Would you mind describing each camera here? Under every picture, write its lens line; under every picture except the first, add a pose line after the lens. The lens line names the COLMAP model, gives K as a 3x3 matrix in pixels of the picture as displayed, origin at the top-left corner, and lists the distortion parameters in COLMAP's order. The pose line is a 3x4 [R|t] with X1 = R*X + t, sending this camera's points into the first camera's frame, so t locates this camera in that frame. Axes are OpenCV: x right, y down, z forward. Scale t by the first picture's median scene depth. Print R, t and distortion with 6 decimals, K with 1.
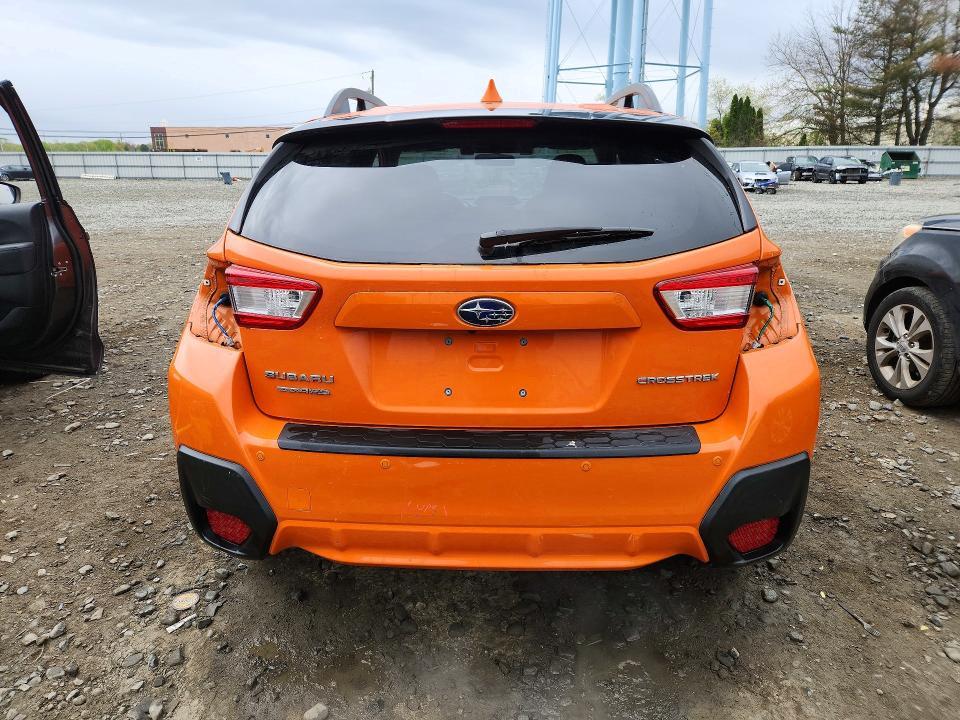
lens RADIAL K [[660.8, 0, 499.7], [0, 660.8, 355.0], [0, 0, 1]] dist [0.054146, -0.045300]
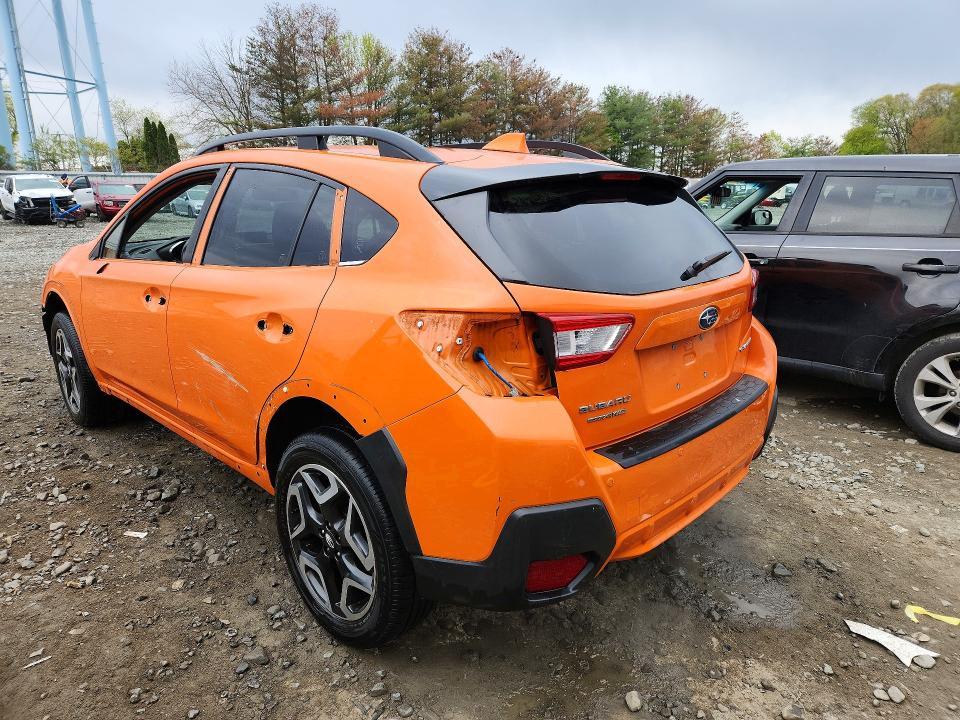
lens RADIAL K [[660.8, 0, 499.7], [0, 660.8, 355.0], [0, 0, 1]] dist [0.054146, -0.045300]
pose [[0.622193, -0.181033, 0.761645, -0.130322], [0.207012, 0.976311, 0.062947, -0.016003], [-0.754998, 0.118504, 0.644930, 0.043684]]
